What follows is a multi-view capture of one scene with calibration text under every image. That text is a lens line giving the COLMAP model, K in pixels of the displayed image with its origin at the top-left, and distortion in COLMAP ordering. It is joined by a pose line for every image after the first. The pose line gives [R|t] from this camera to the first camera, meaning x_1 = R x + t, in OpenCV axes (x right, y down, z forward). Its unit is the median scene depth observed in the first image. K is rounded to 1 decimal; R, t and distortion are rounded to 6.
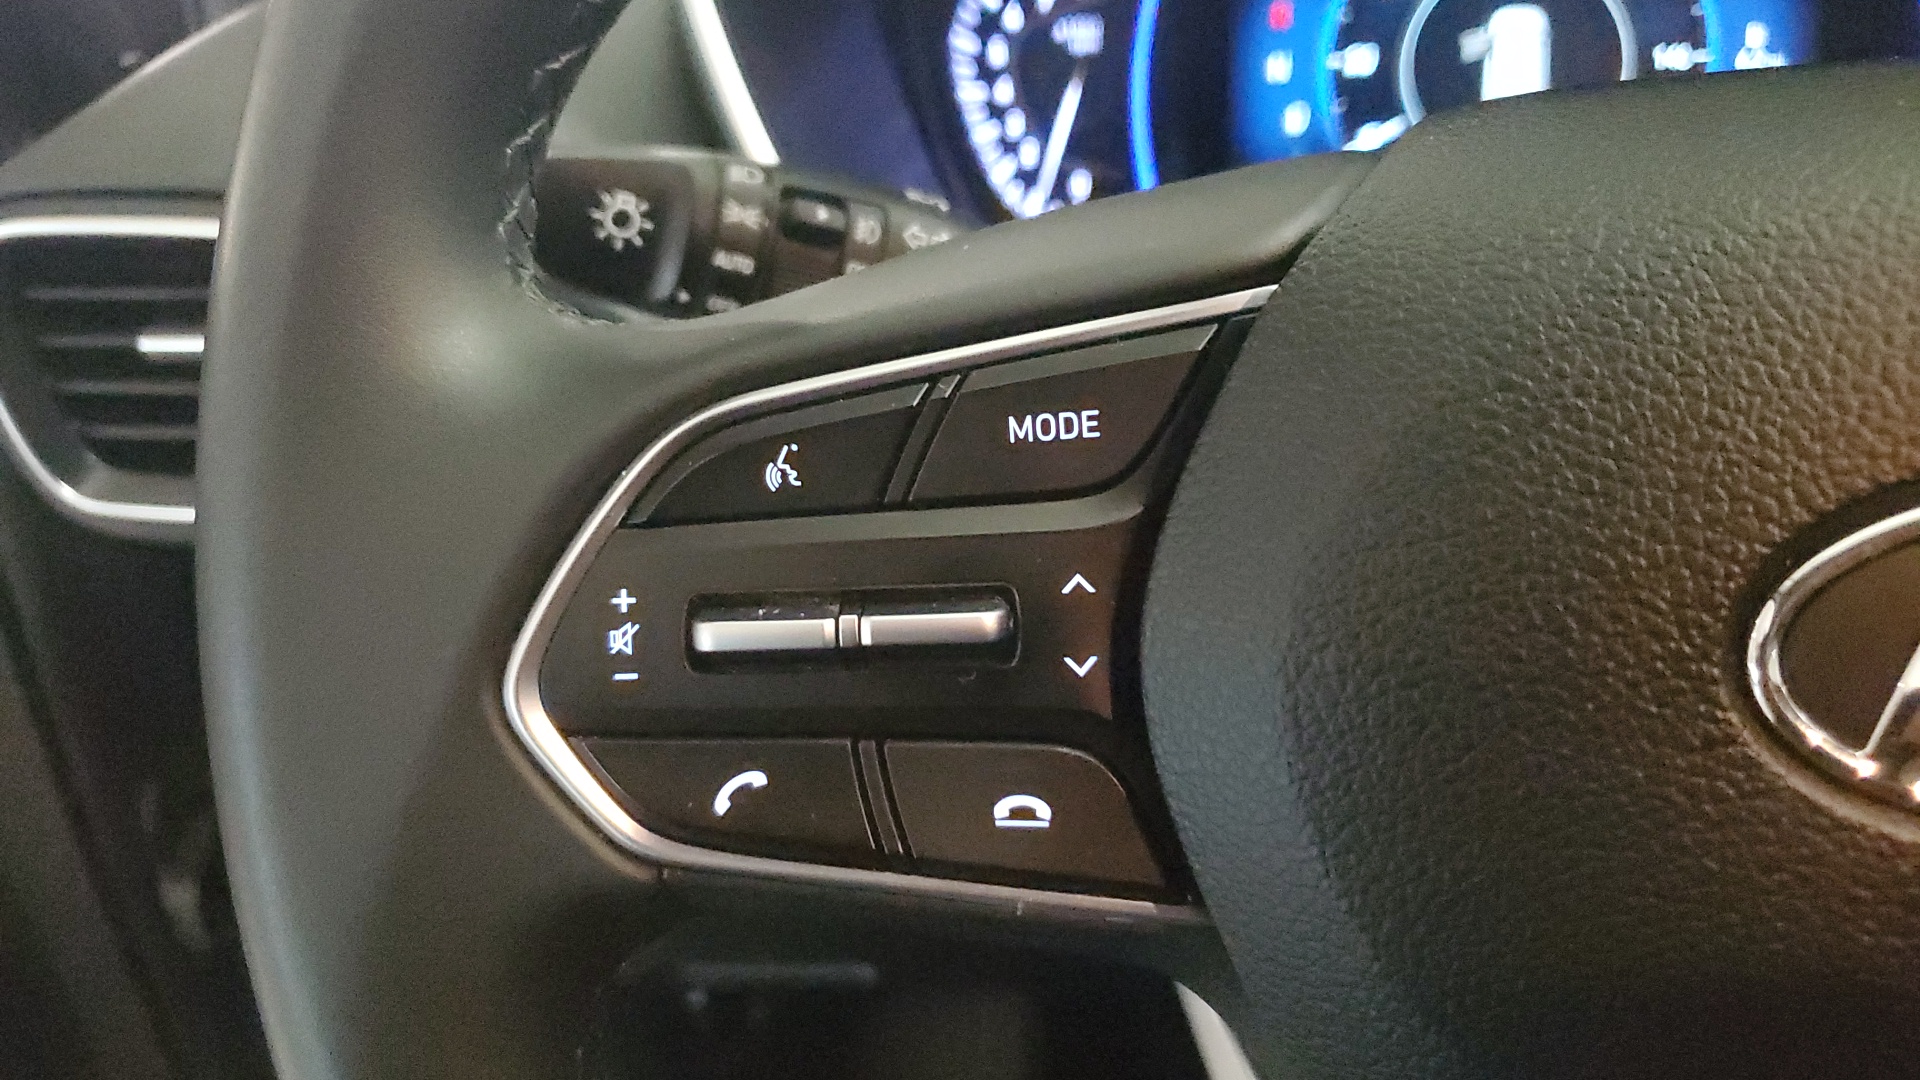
lens RADIAL K [[1544.4, 0, 994.9], [0, 1544.4, 545.5], [0, 0, 1]] dist [0.070658, -0.103095]
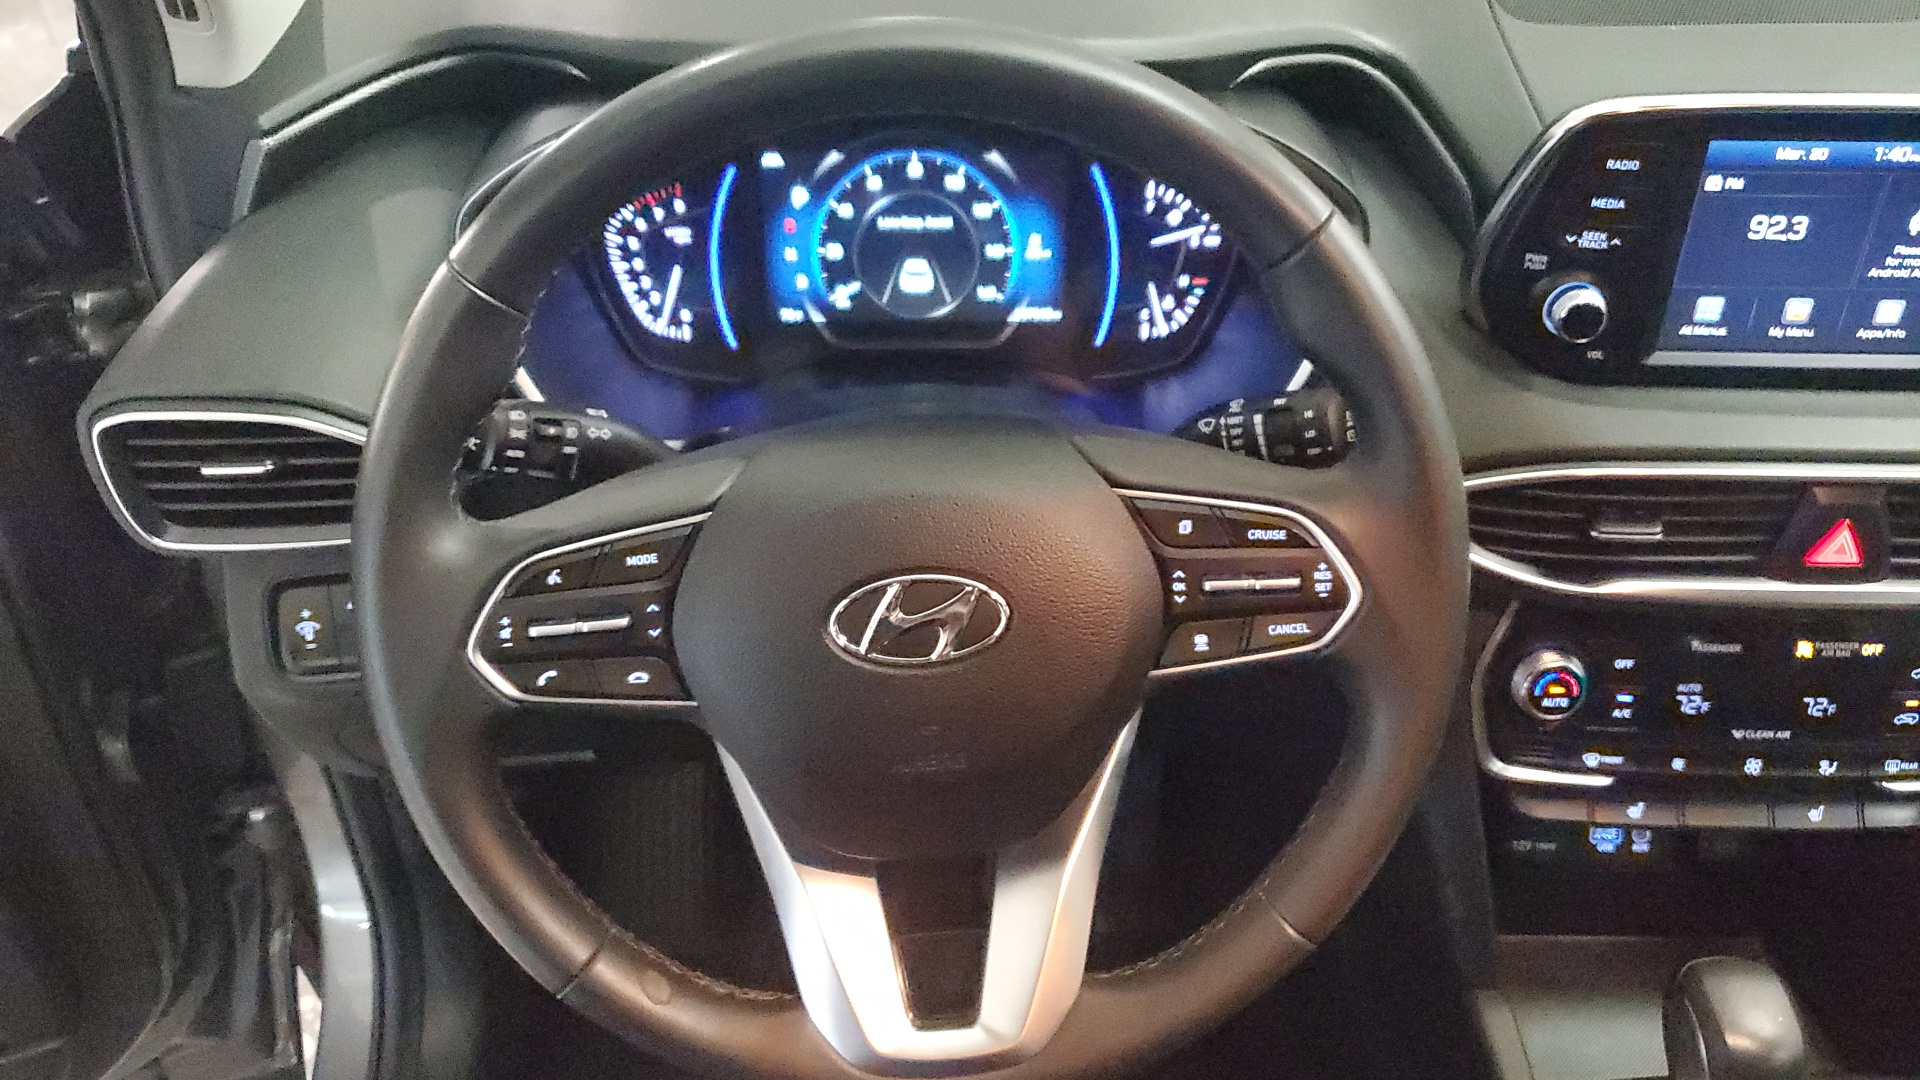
lens RADIAL K [[1544.4, 0, 978.9], [0, 1544.4, 519.8], [0, 0, 1]] dist [0.070658, -0.103095]
pose [[0.982829, -0.051310, 0.177239, 0.101770], [0.033376, 0.994149, 0.102728, -0.296425], [-0.181473, -0.095049, 0.978792, -1.444476]]
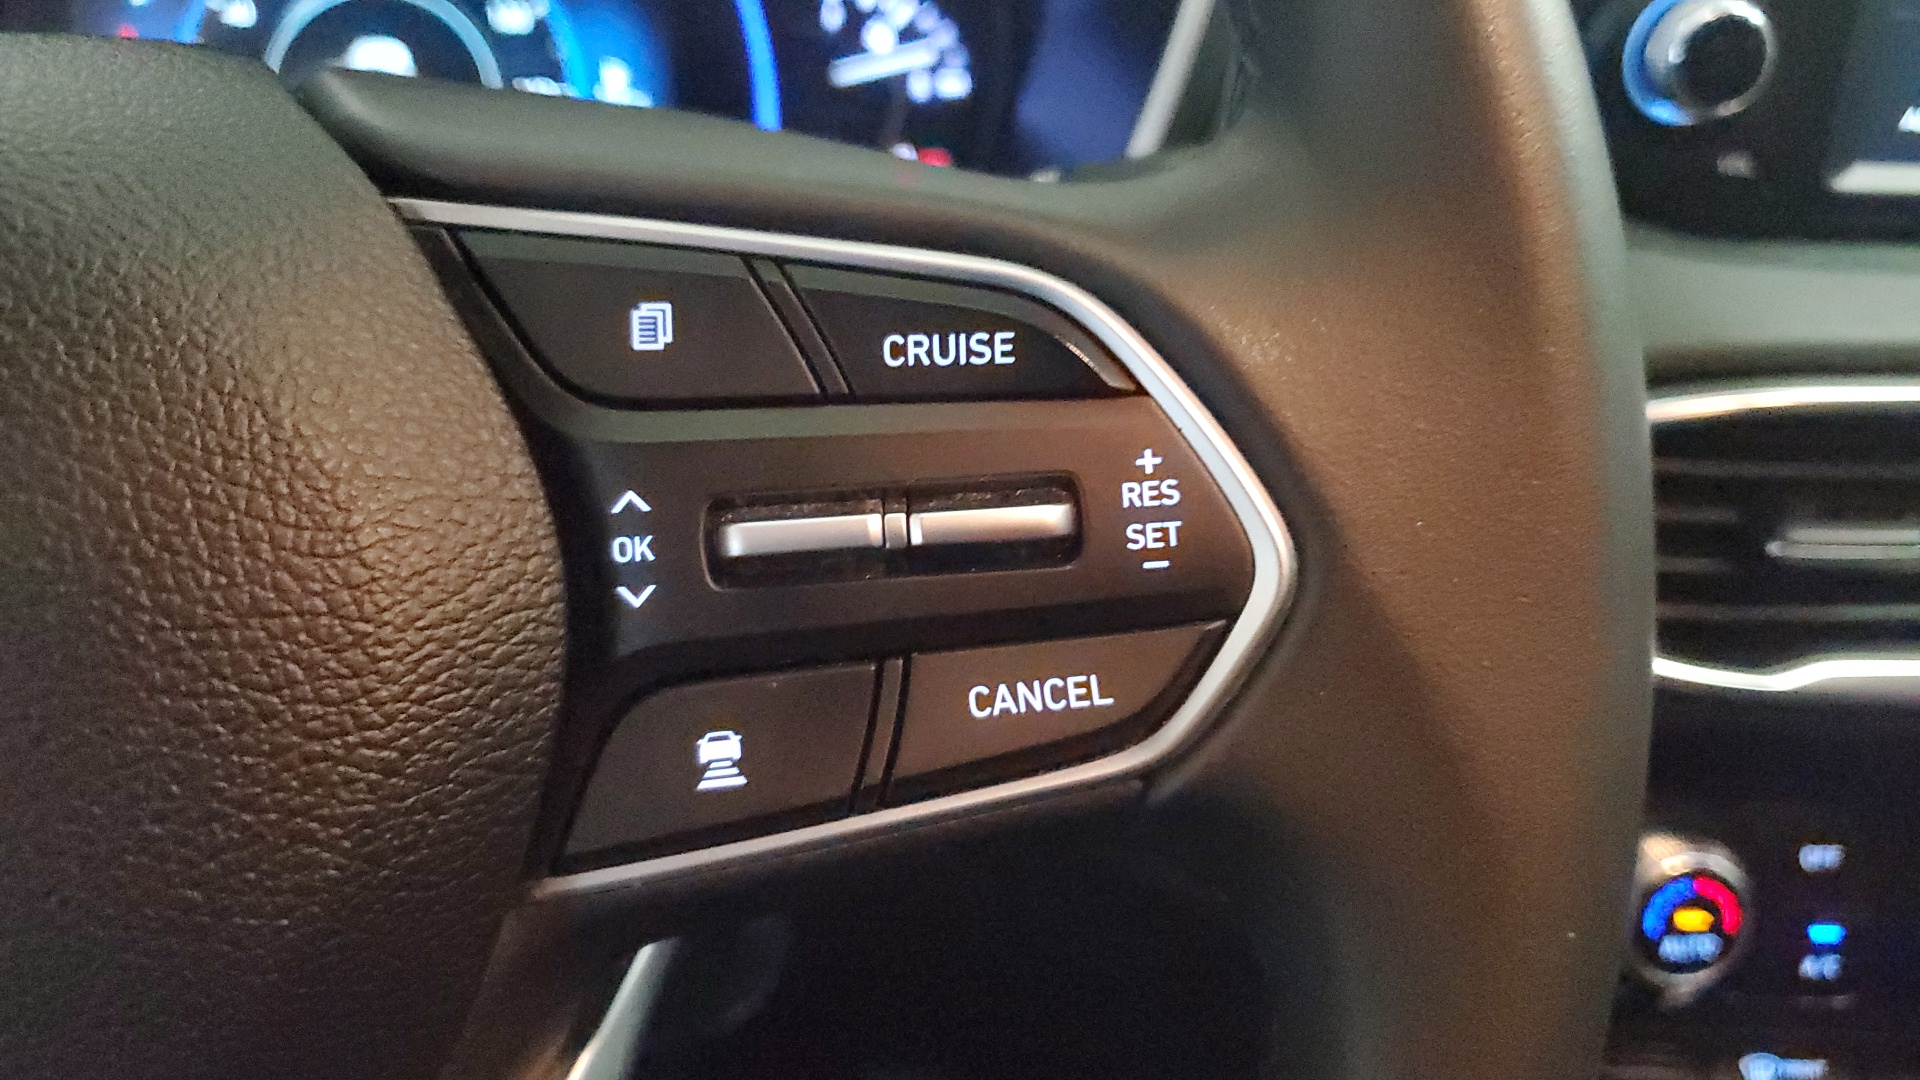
lens RADIAL K [[1544.4, 0, 956.1], [0, 1544.4, 533.1], [0, 0, 1]] dist [0.070658, -0.103095]
pose [[0.967090, -0.032535, 0.252347, 0.704742], [0.044643, 0.998103, -0.042402, 0.039988], [-0.250489, 0.052272, 0.966707, -0.034370]]
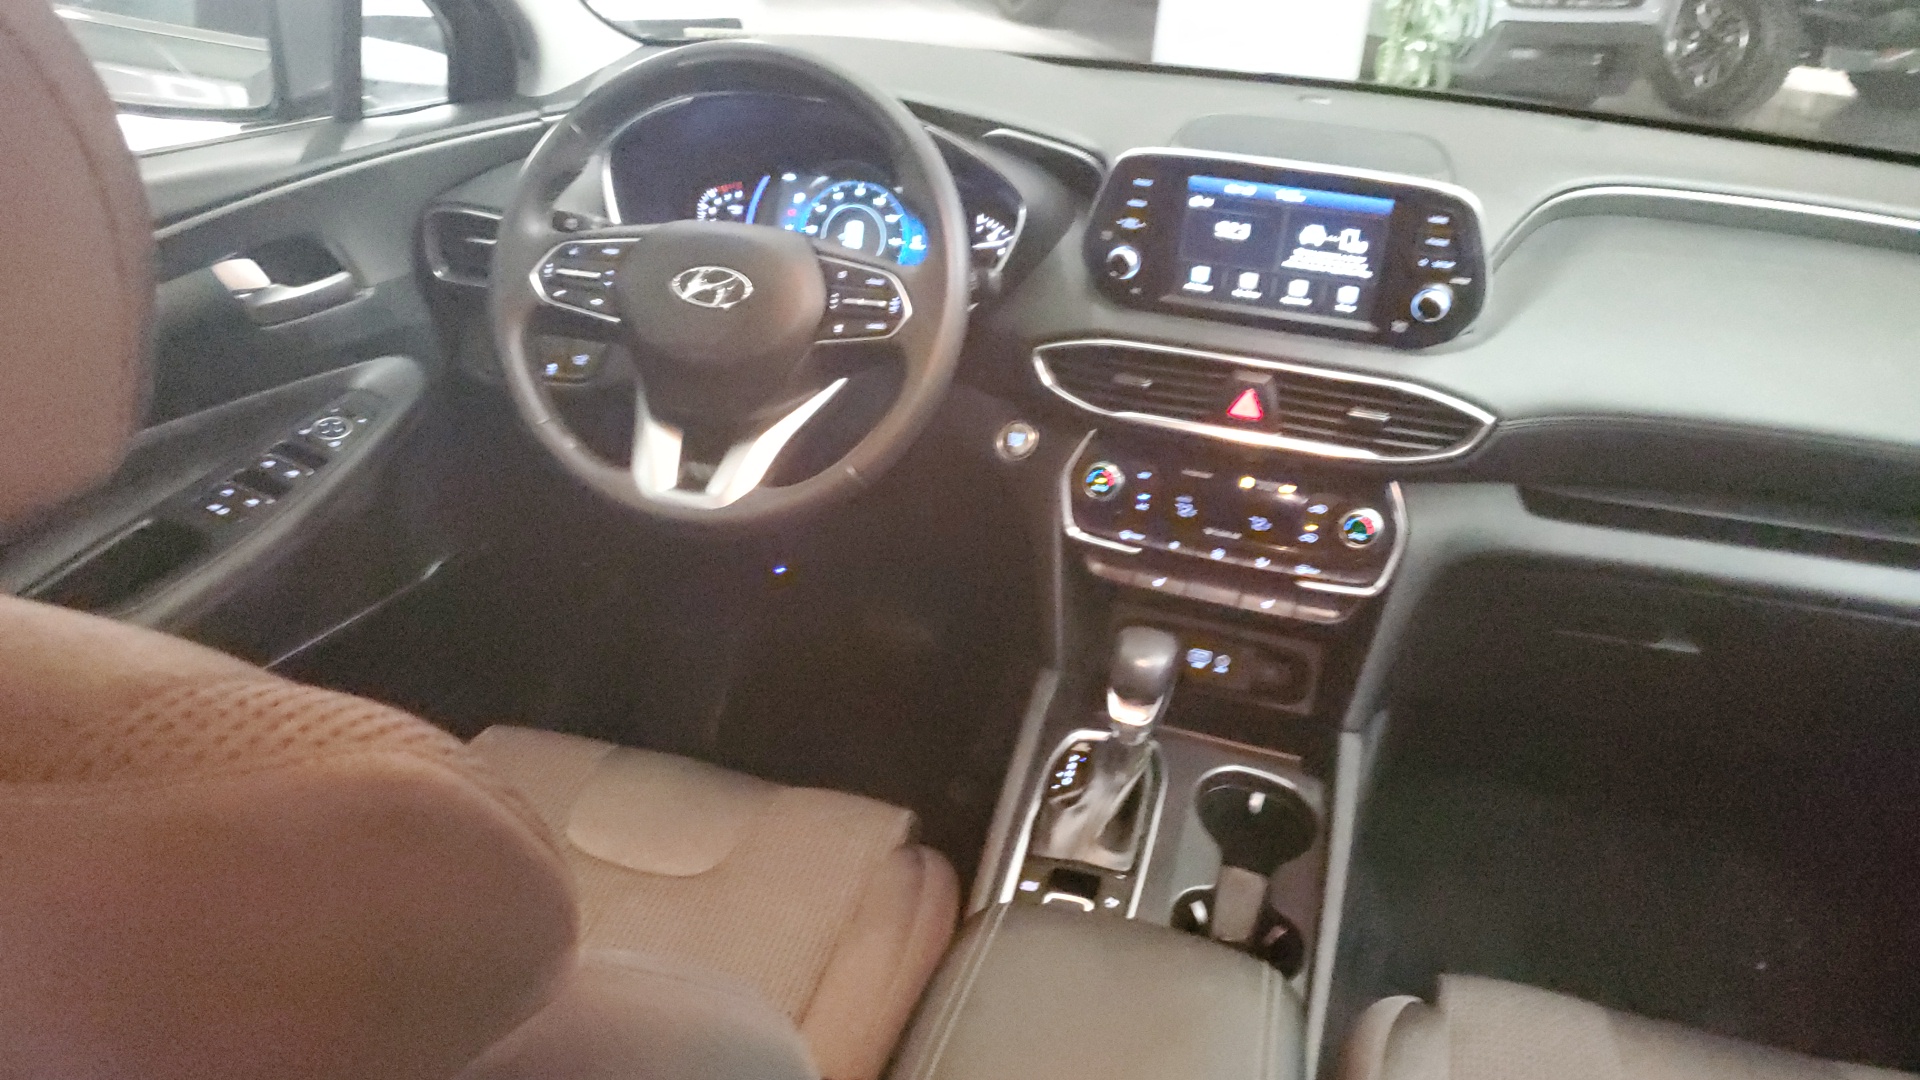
lens RADIAL K [[1544.4, 0, 921.7], [0, 1544.4, 545.3], [0, 0, 1]] dist [0.070658, -0.103095]
pose [[0.981180, 0.167331, -0.096368, 1.534395], [-0.176725, 0.979274, -0.098951, 1.110267], [0.077813, 0.114119, 0.990415, -3.806549]]
